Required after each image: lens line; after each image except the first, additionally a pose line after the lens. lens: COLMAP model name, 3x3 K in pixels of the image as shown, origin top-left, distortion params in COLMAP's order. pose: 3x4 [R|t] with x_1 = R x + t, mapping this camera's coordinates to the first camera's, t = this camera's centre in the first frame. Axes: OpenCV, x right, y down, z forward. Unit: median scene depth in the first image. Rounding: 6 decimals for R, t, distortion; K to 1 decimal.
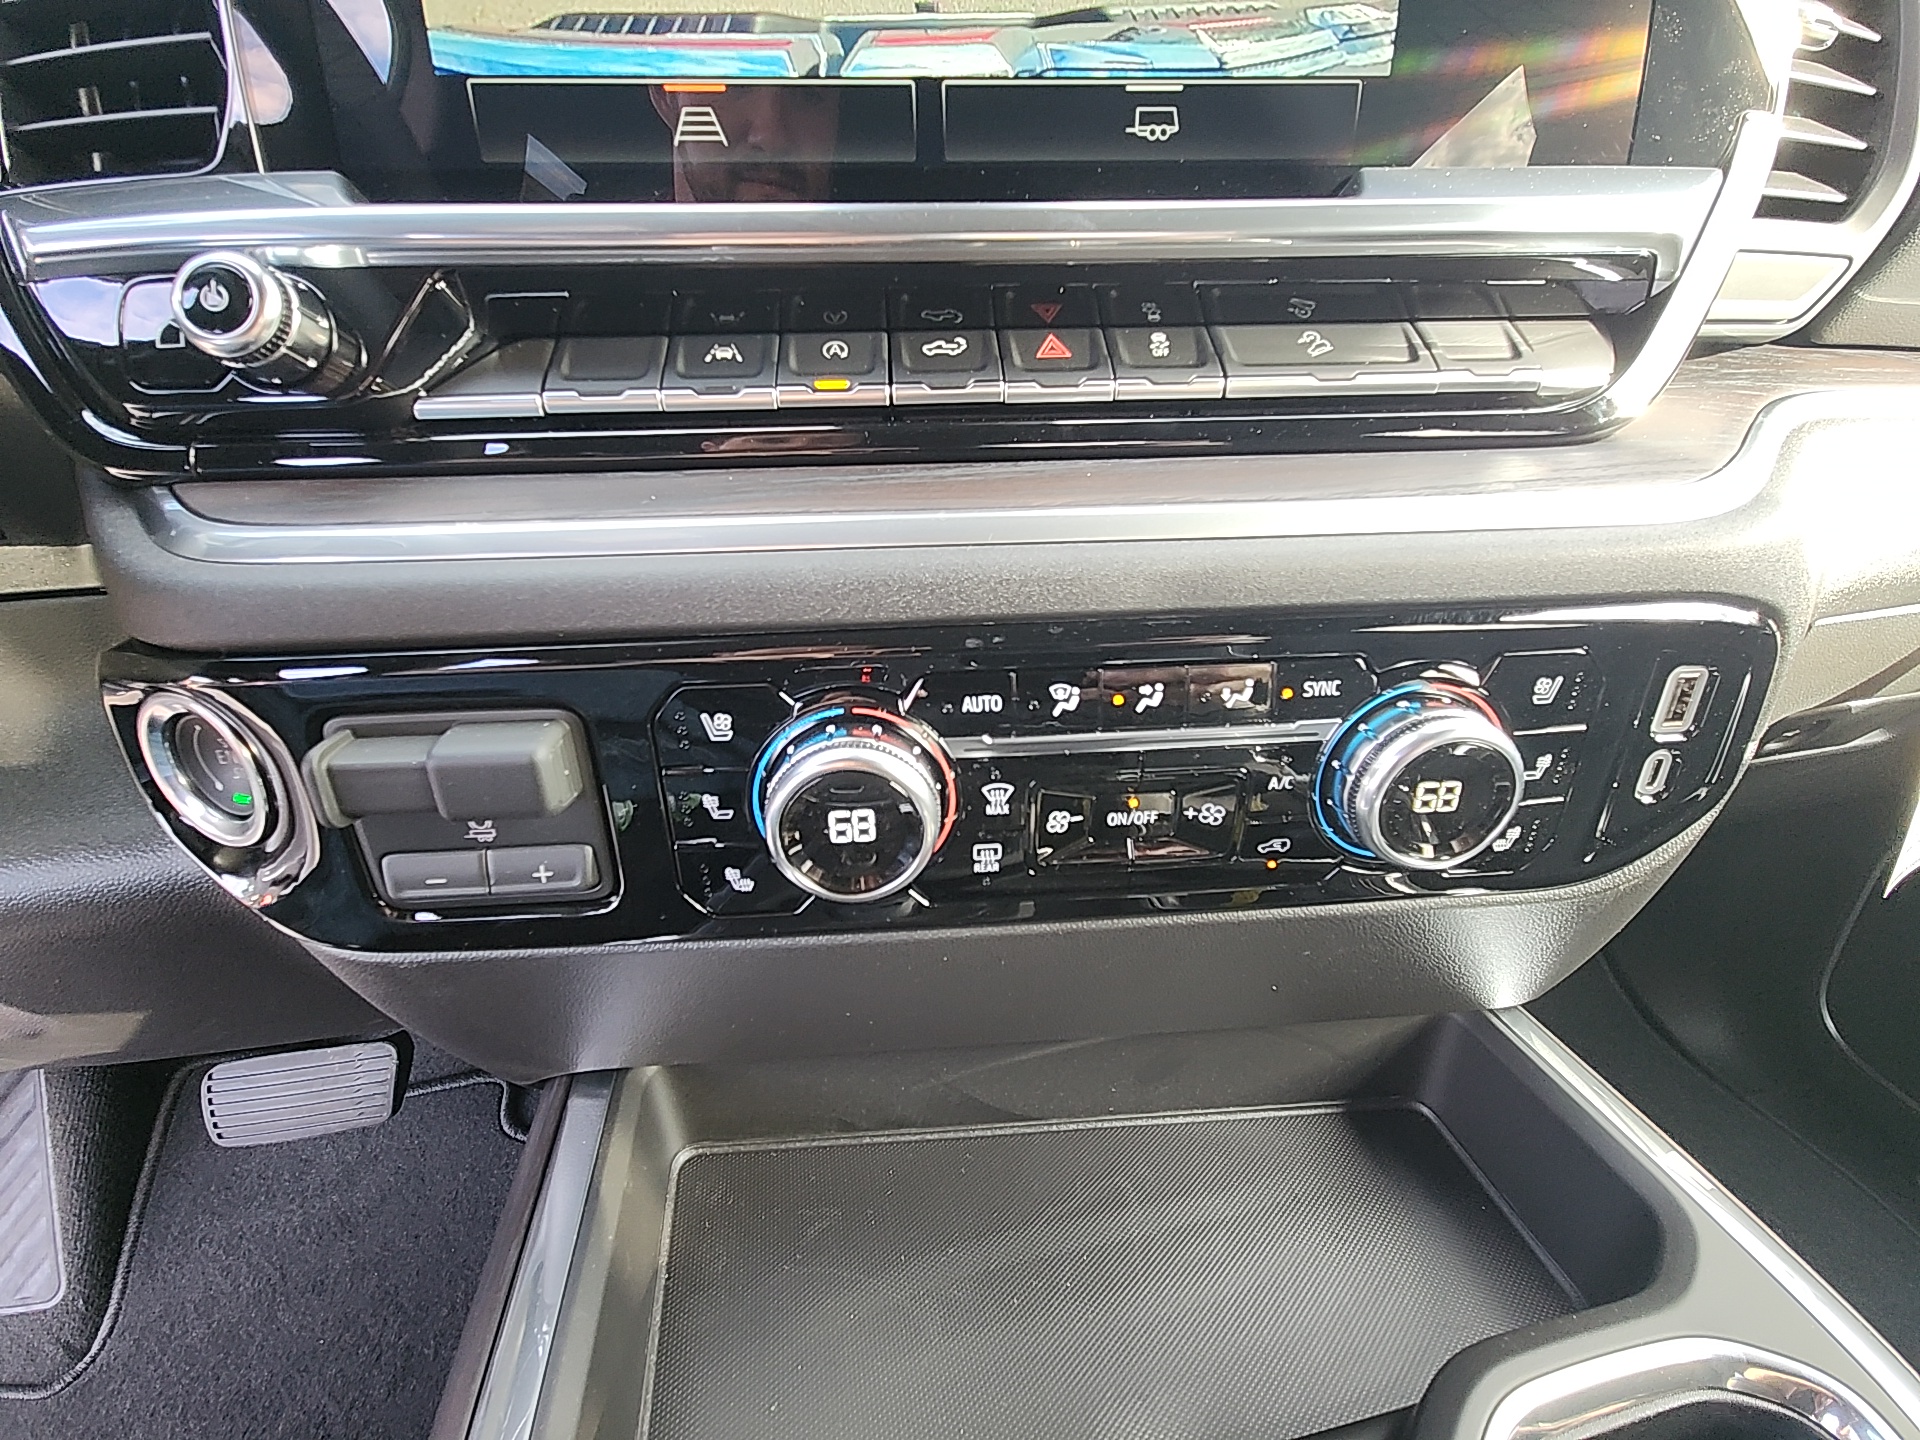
lens RADIAL K [[783.0, 0, 955.8], [0, 783.0, 697.0], [0, 0, 1]] dist [0.009103, -0.016753]
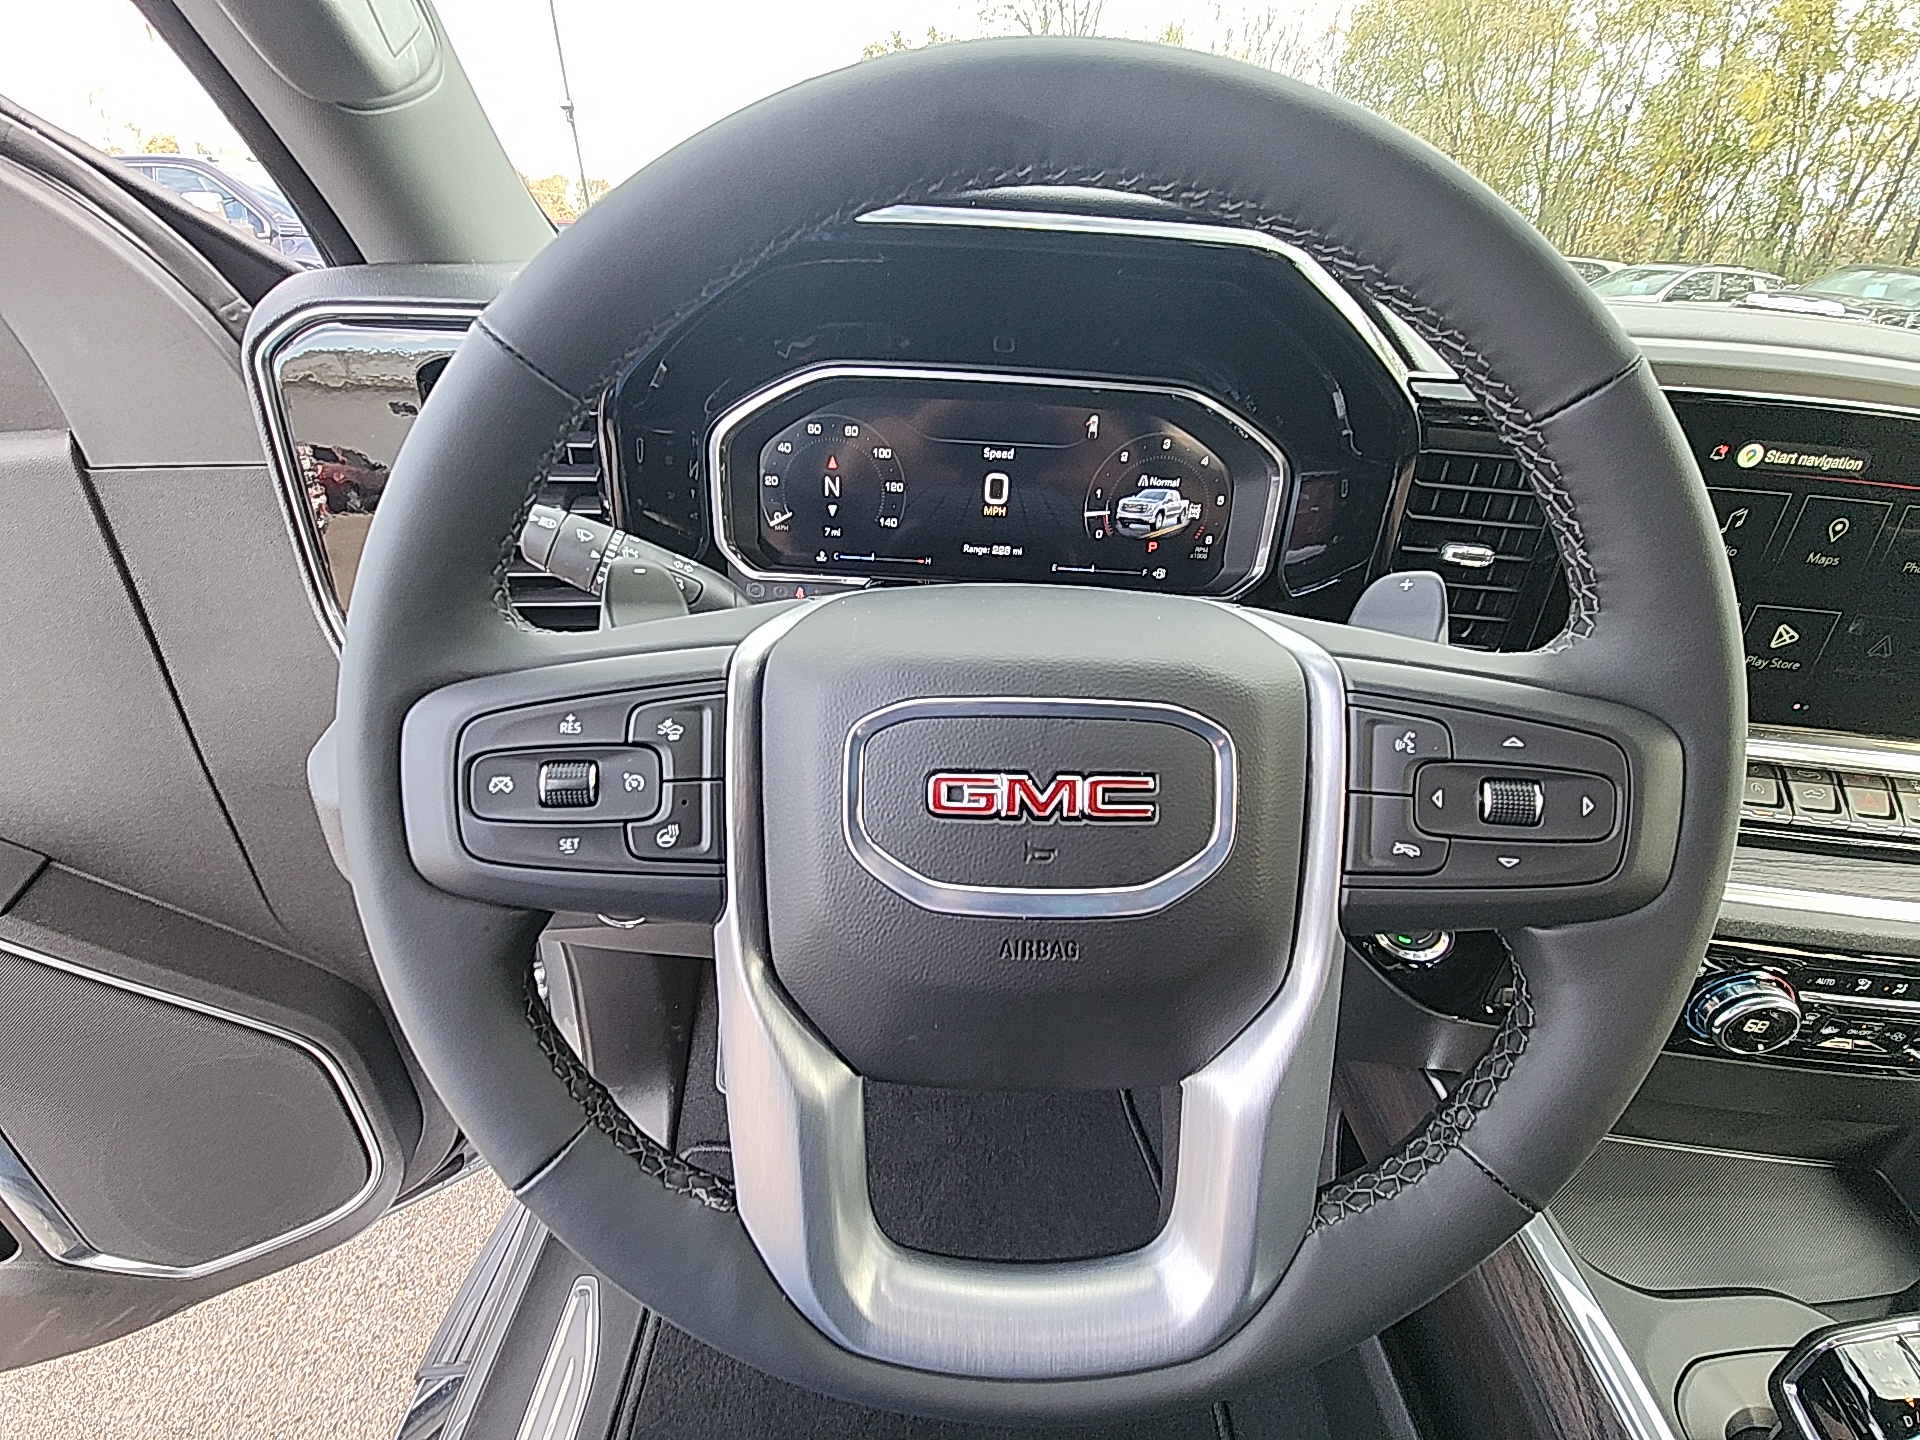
lens RADIAL K [[776.0, 0, 951.9], [0, 776.0, 704.0], [0, 0, 1]] dist [0.012782, -0.007924]
pose [[0.978515, 0.149288, -0.142204, -2.111210], [-0.133613, 0.984445, 0.114086, -0.657641], [0.157024, -0.092635, 0.983241, -1.417115]]
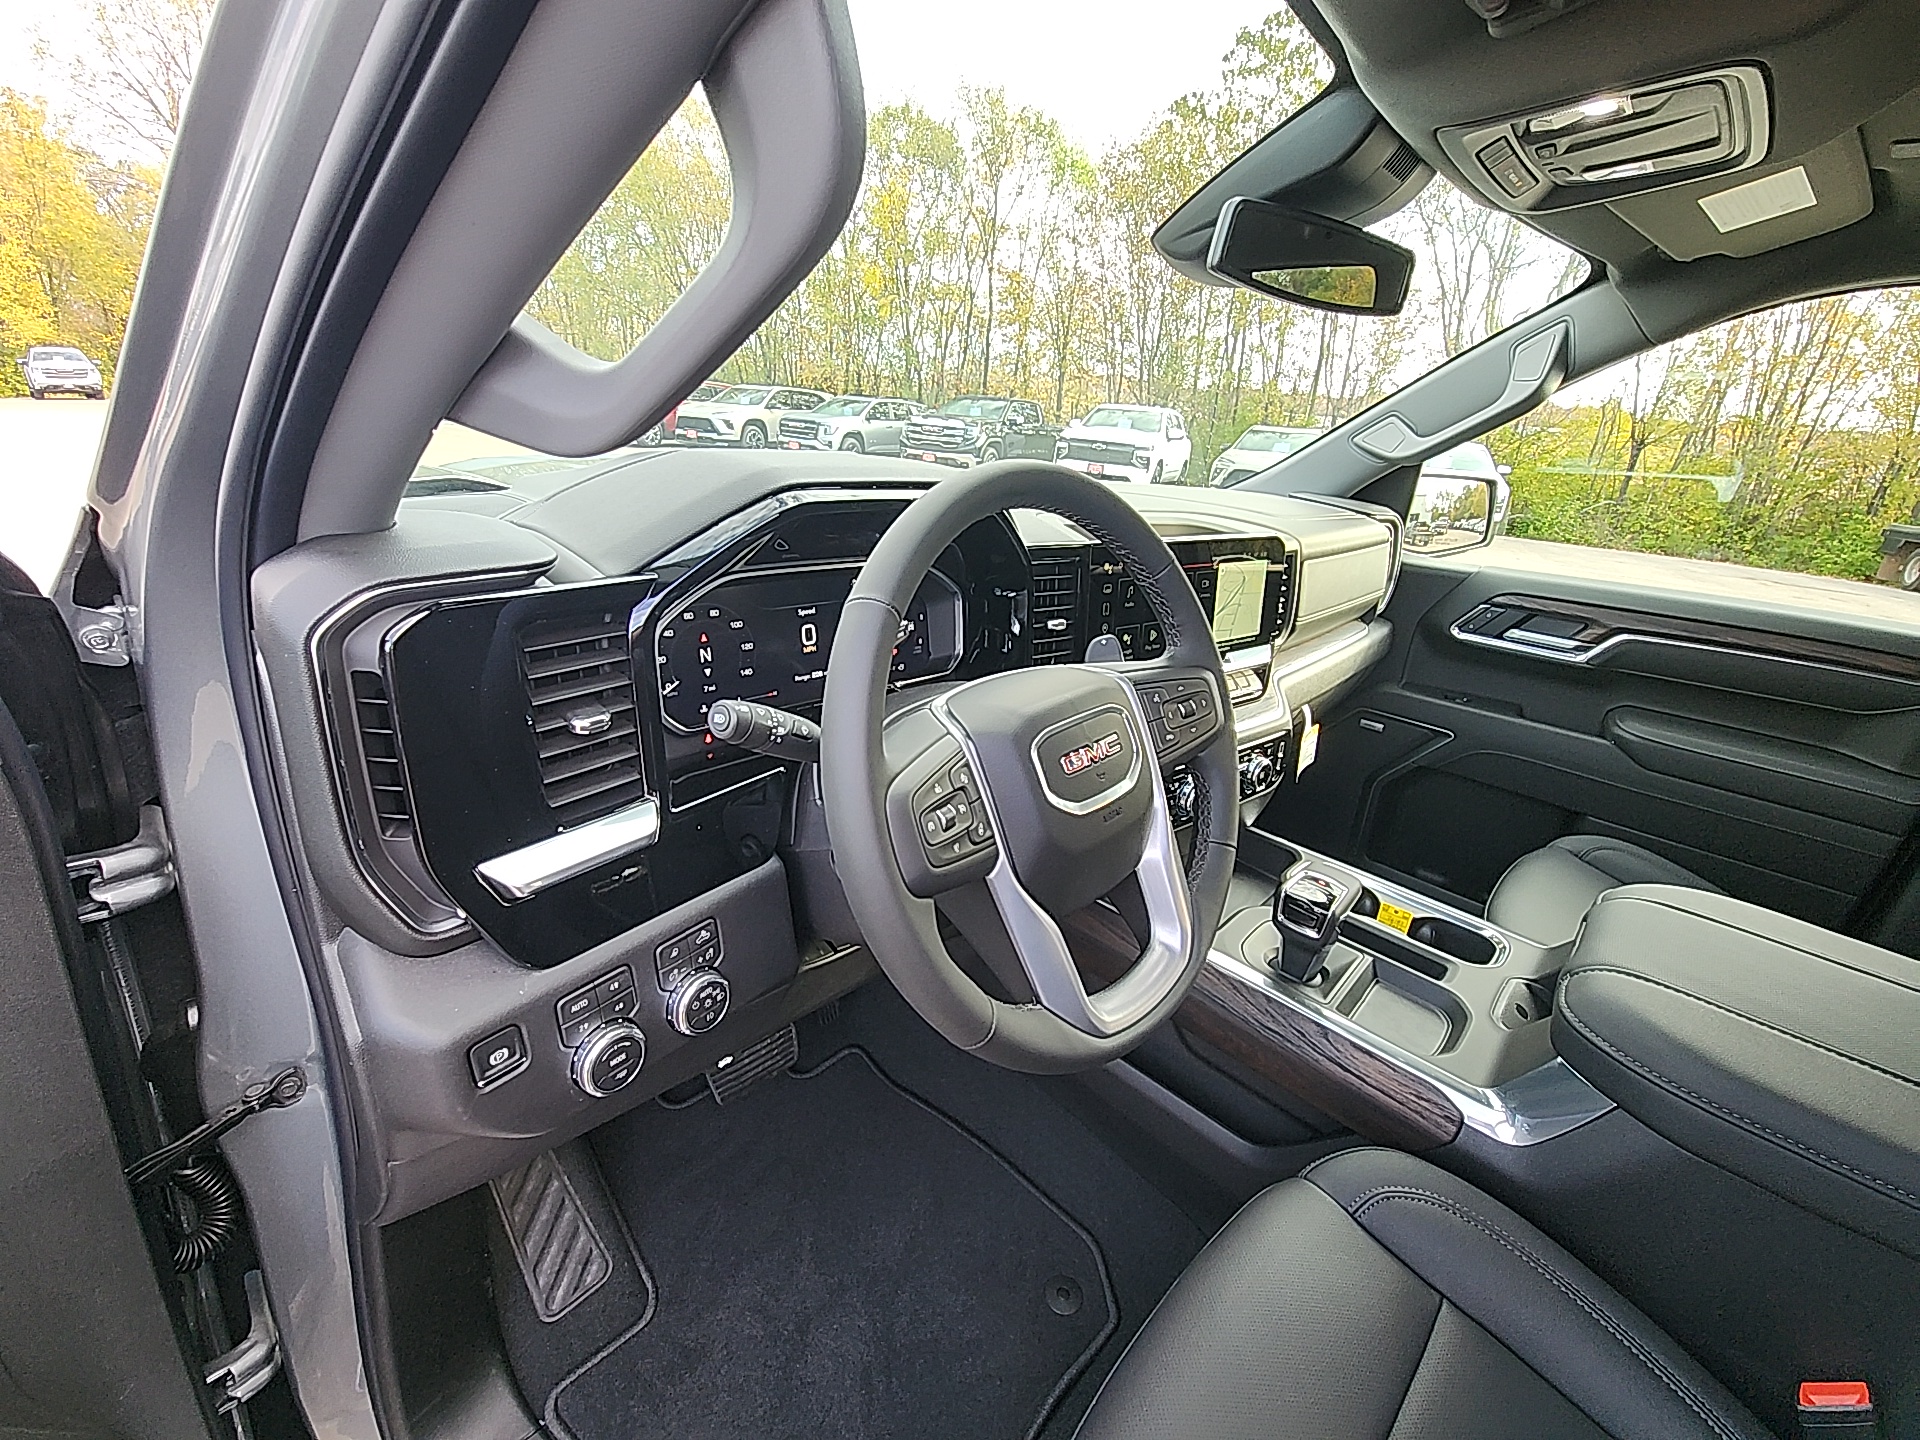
lens RADIAL K [[776.0, 0, 951.9], [0, 776.0, 704.0], [0, 0, 1]] dist [0.012782, -0.007924]
pose [[0.819689, -0.120999, 0.559883, -4.006541], [0.146306, 0.989239, -0.000409, -0.651486], [-0.553809, 0.082249, 0.828572, -2.255534]]
